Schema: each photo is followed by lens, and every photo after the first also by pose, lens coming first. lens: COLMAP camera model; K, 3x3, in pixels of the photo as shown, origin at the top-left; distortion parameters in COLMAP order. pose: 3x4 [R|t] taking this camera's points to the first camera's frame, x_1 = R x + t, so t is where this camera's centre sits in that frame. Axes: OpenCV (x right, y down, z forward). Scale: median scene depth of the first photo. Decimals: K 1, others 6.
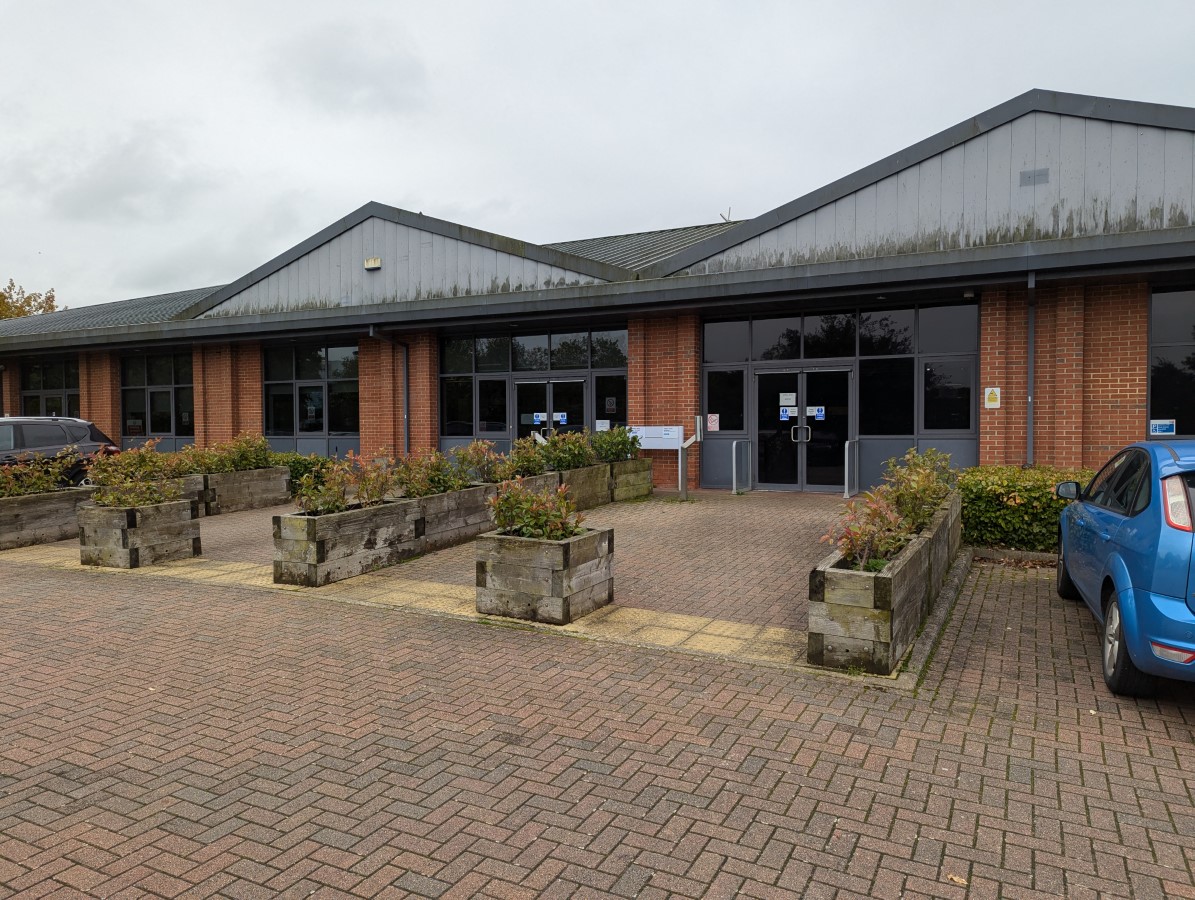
lens RADIAL K [[852.8, 0, 588.8], [0, 852.8, 451.8], [0, 0, 1]] dist [0.053907, -0.043114]
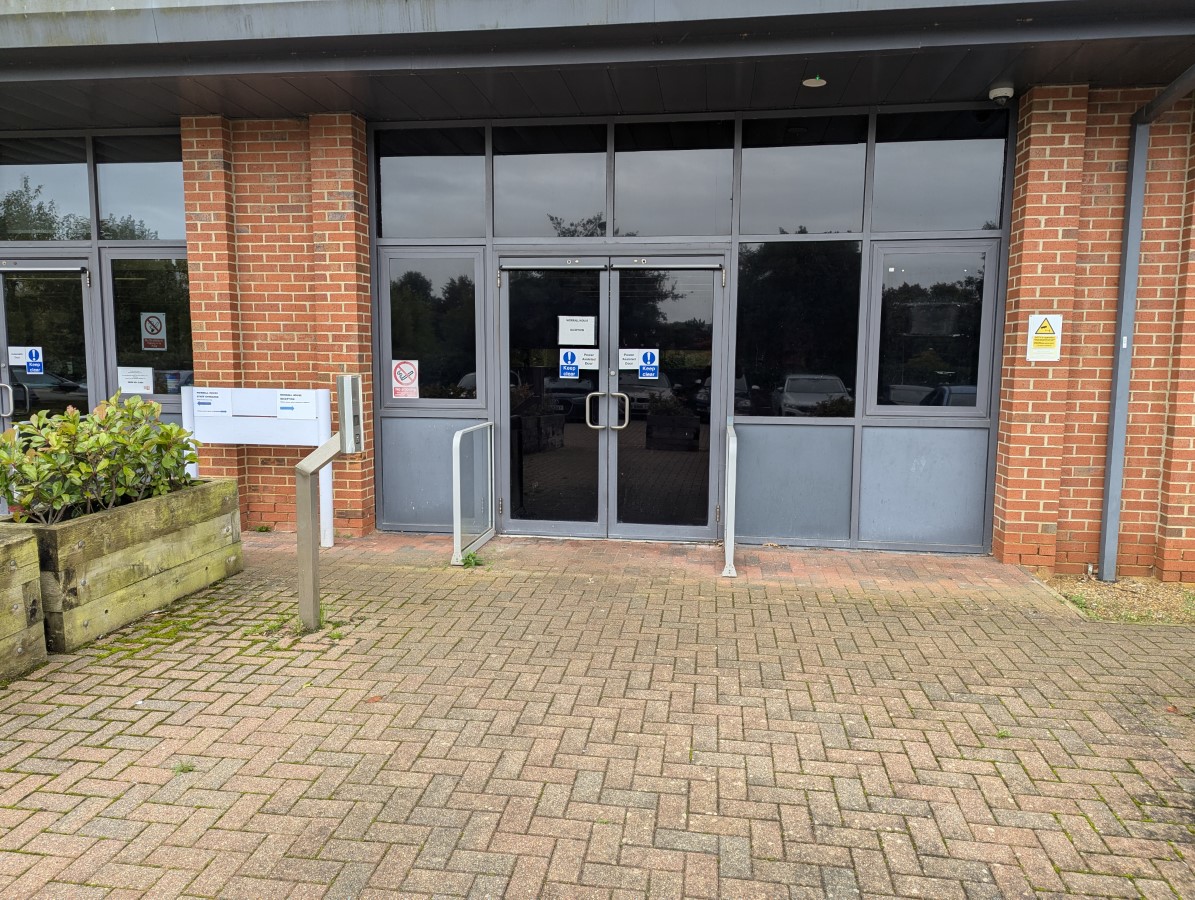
lens RADIAL K [[852.8, 0, 606.3], [0, 852.8, 454.4], [0, 0, 1]] dist [0.053907, -0.043114]
pose [[0.938518, -0.025022, 0.344322, 0.096118], [-0.003845, 0.996550, 0.082900, -0.034780], [-0.345209, -0.079127, 0.935184, 0.587801]]
